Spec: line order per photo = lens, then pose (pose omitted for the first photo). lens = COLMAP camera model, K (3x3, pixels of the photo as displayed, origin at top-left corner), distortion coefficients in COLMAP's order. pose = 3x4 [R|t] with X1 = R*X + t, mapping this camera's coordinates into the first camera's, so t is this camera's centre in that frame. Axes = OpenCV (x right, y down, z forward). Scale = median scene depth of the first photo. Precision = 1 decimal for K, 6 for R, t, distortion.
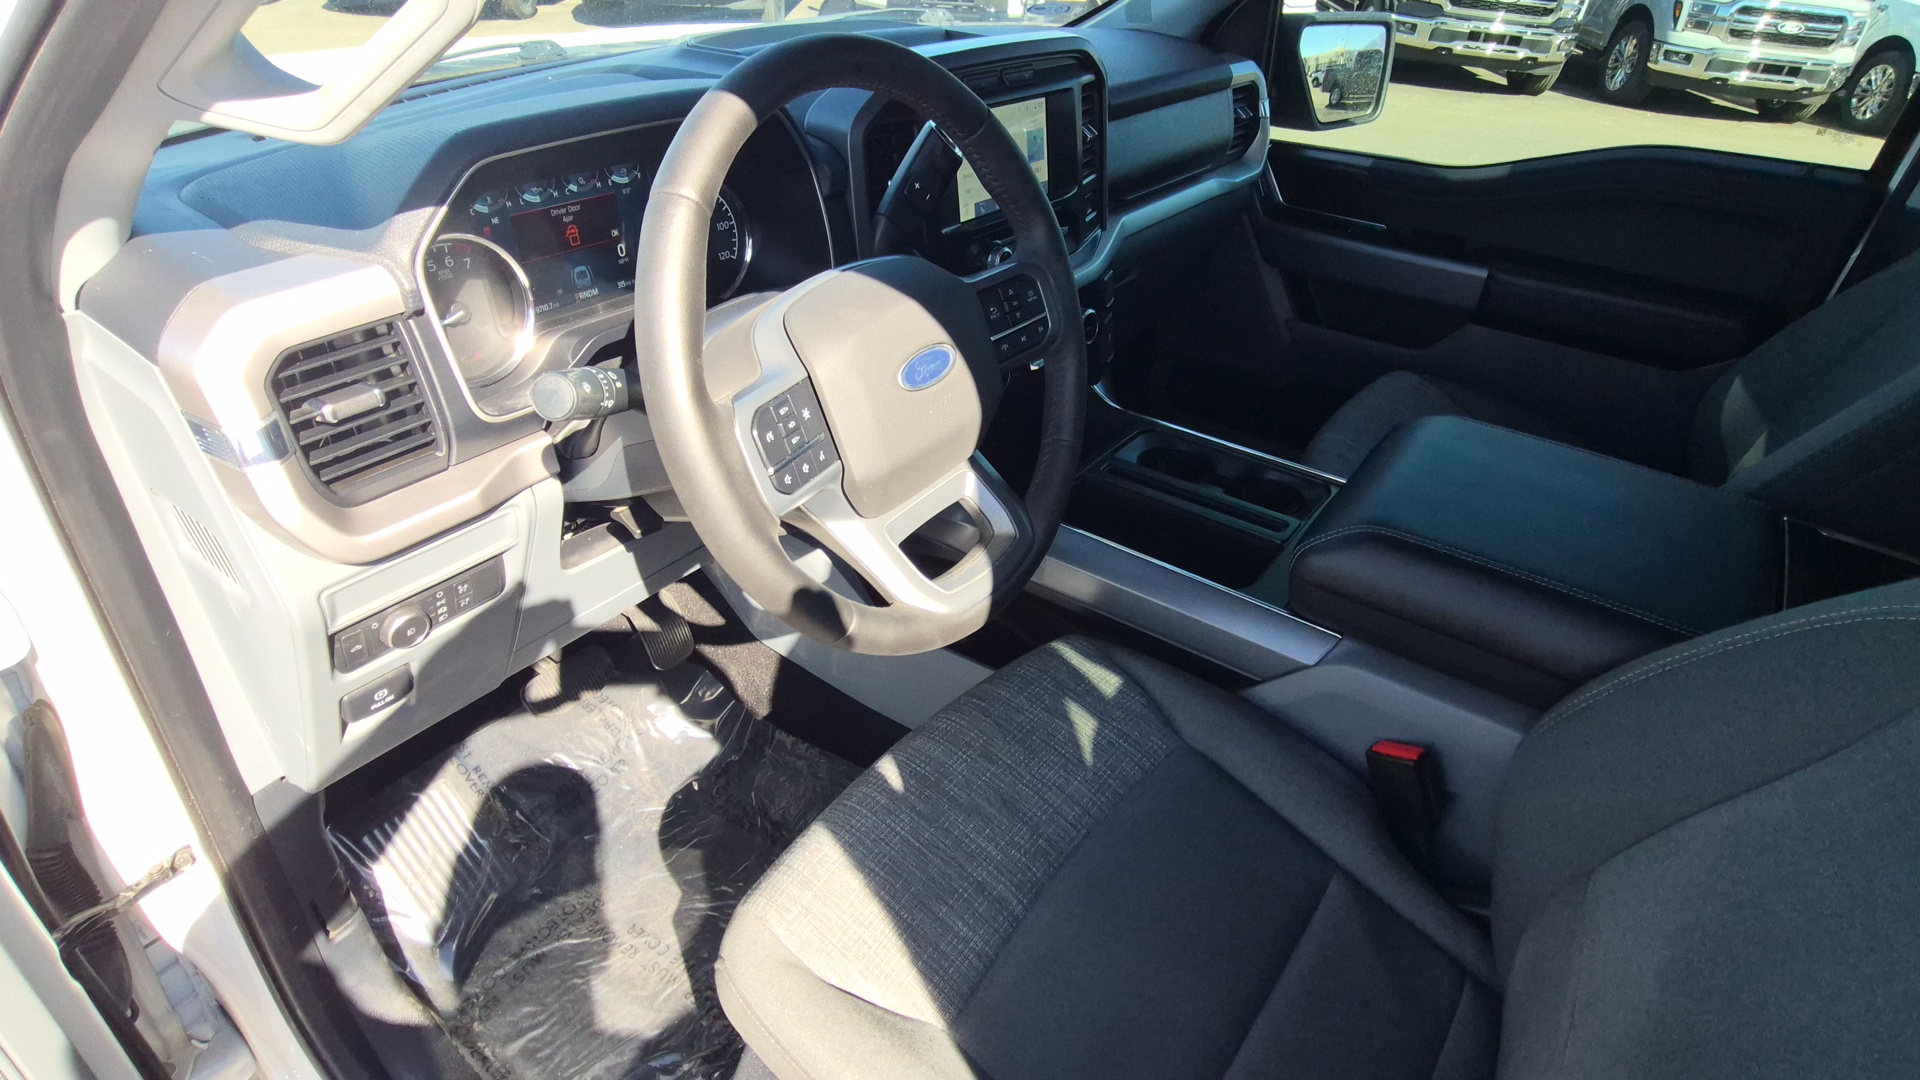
lens RADIAL K [[996.4, 0, 962.7], [0, 996.4, 531.9], [0, 0, 1]] dist [-0.016879, -0.000550]
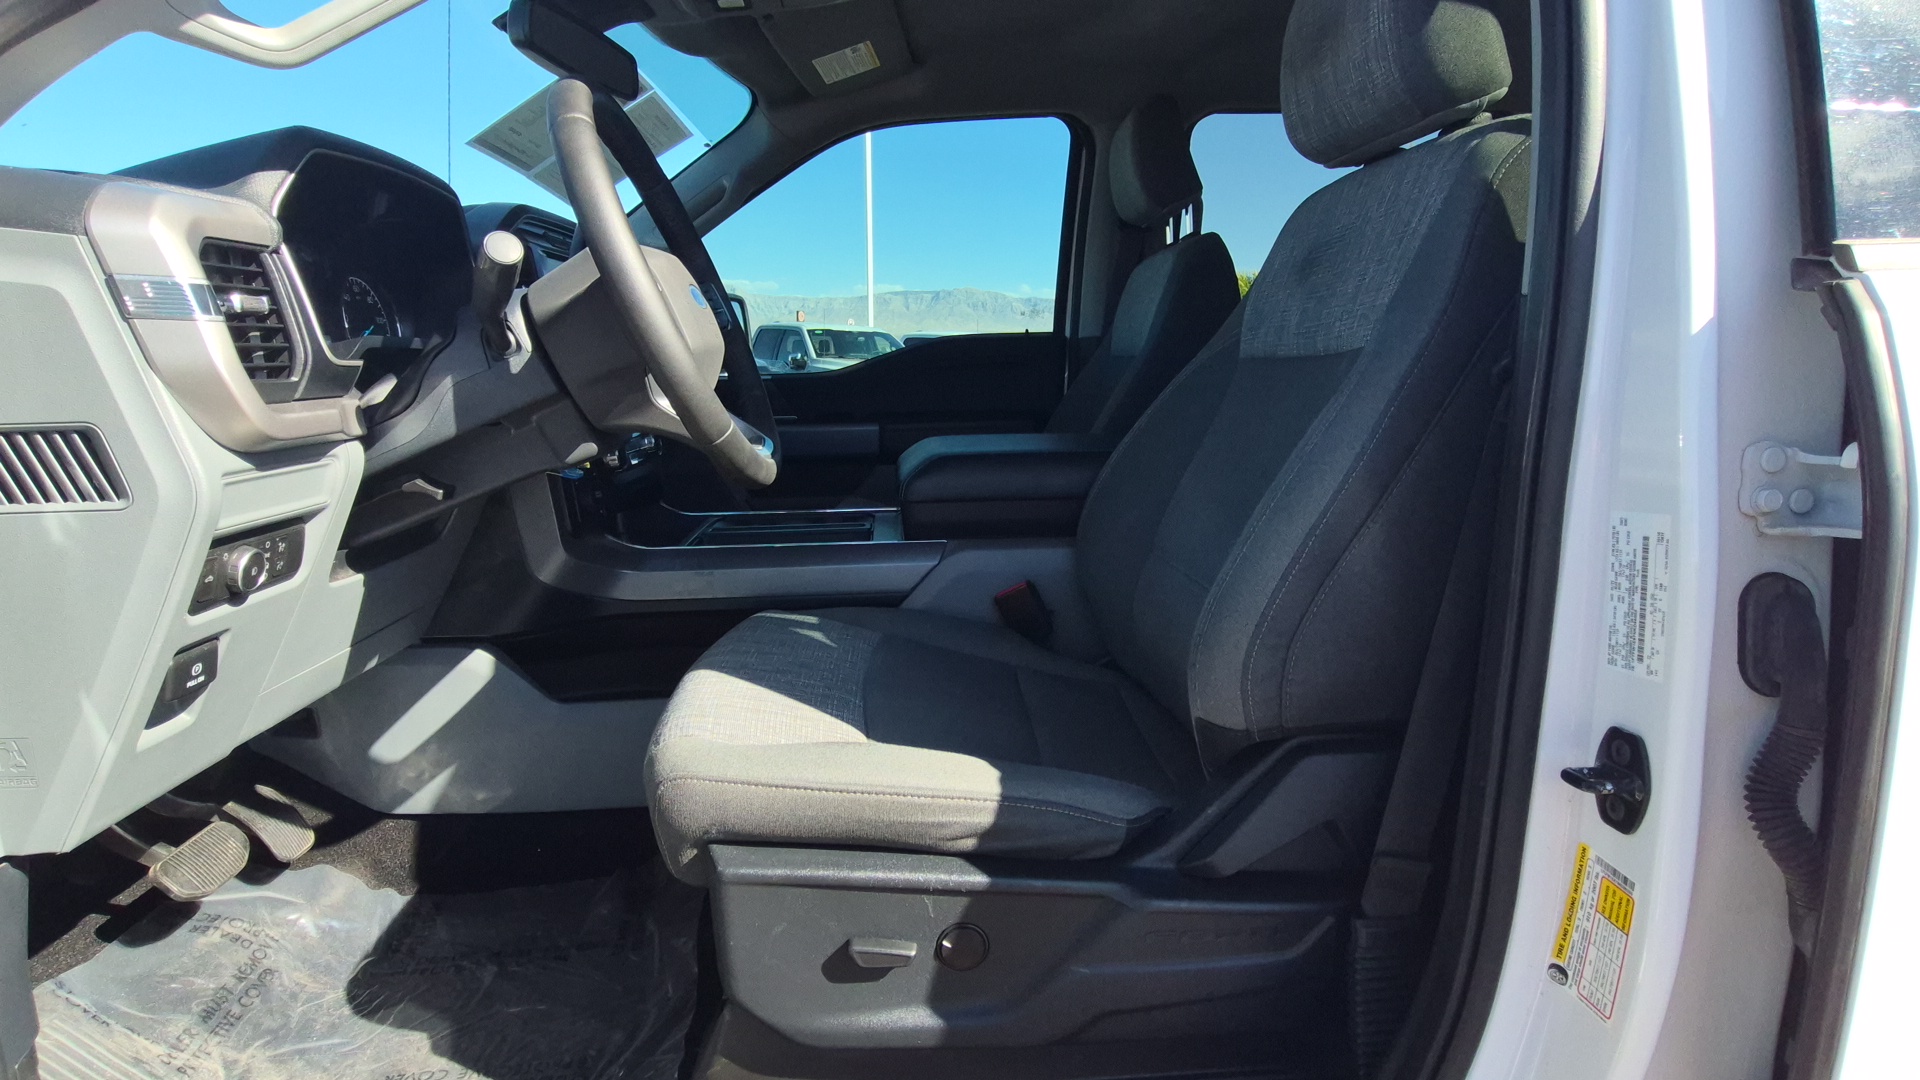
lens RADIAL K [[996.4, 0, 962.7], [0, 996.4, 531.9], [0, 0, 1]] dist [-0.016879, -0.000550]
pose [[0.766729, -0.160284, 0.621639, -0.541750], [0.380029, 0.893756, -0.238281, 0.494668], [-0.517401, 0.418938, 0.746182, -0.098442]]
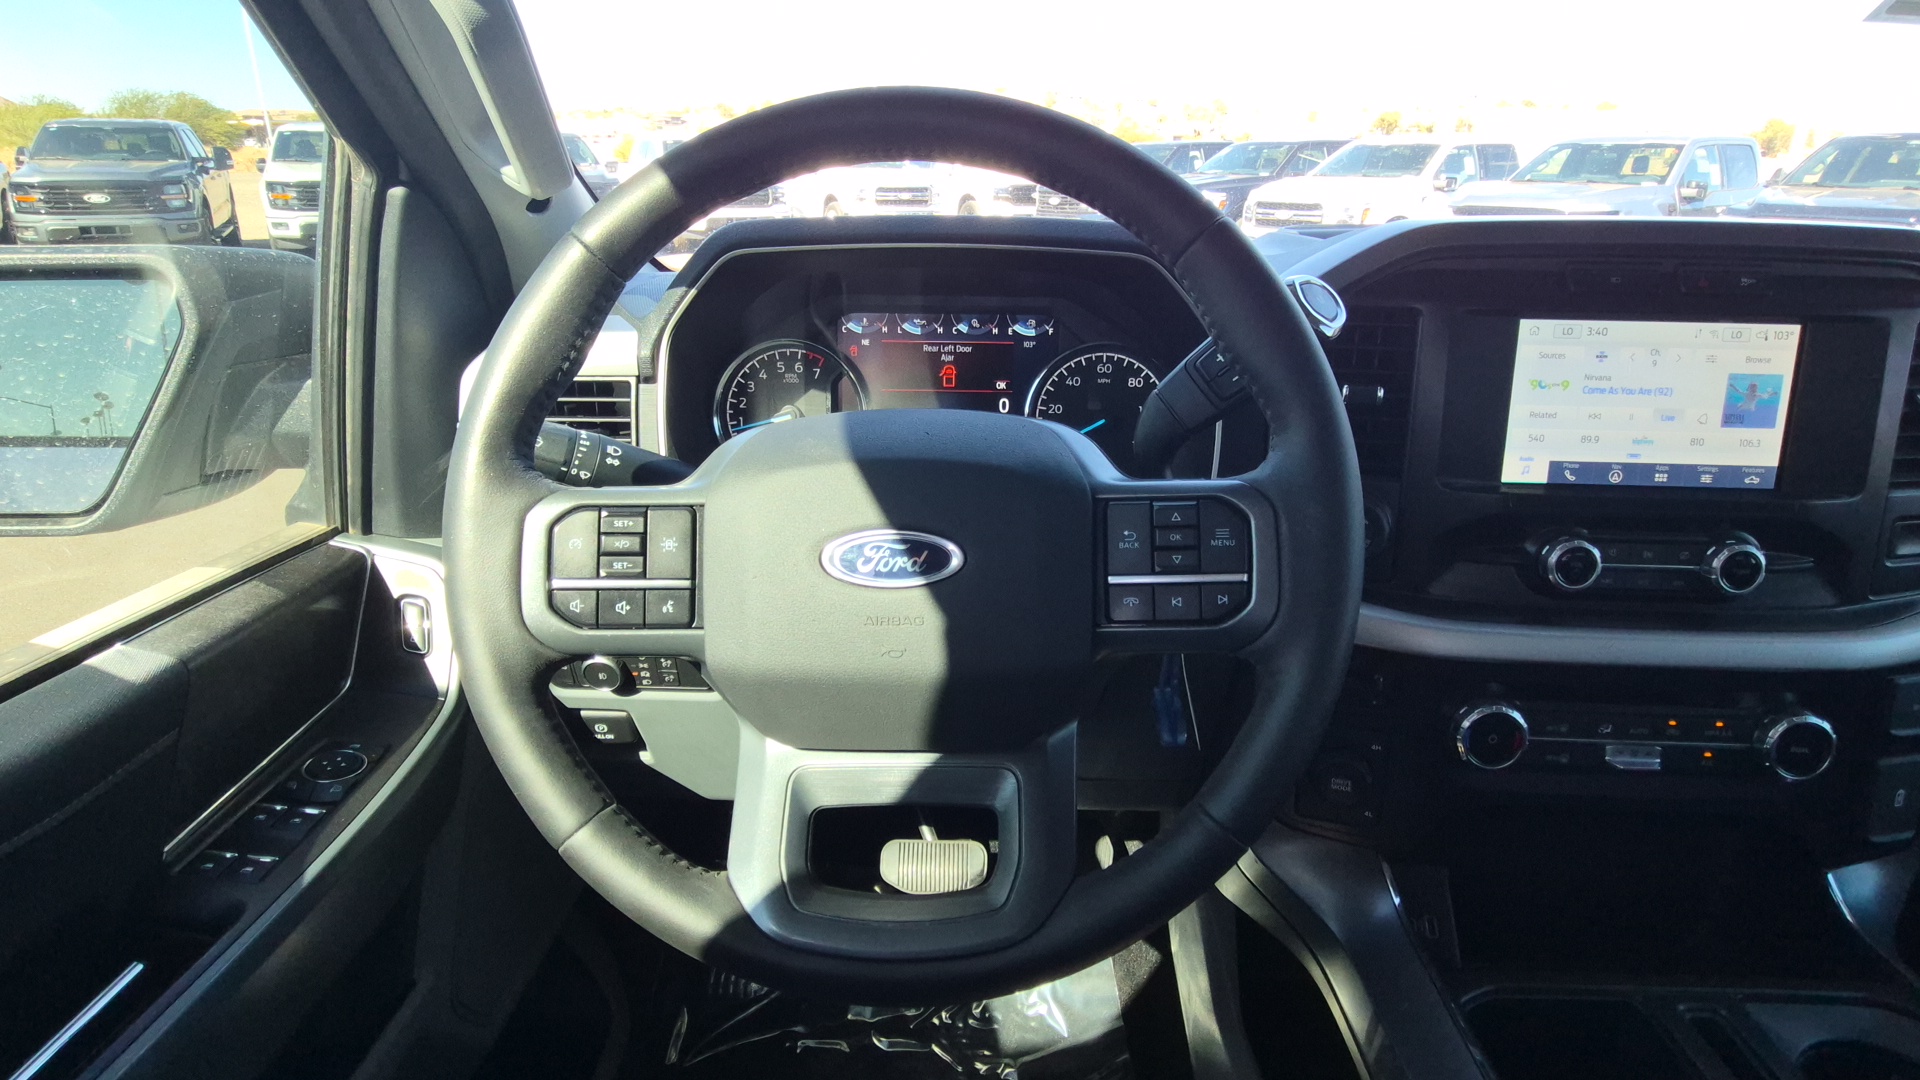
lens RADIAL K [[996.4, 0, 962.7], [0, 996.4, 531.9], [0, 0, 1]] dist [-0.016879, -0.000550]
pose [[0.553018, 0.239100, -0.798125, 0.390459], [-0.440746, 0.896881, -0.036707, -0.141928], [0.707046, 0.372070, 0.601373, 0.510314]]
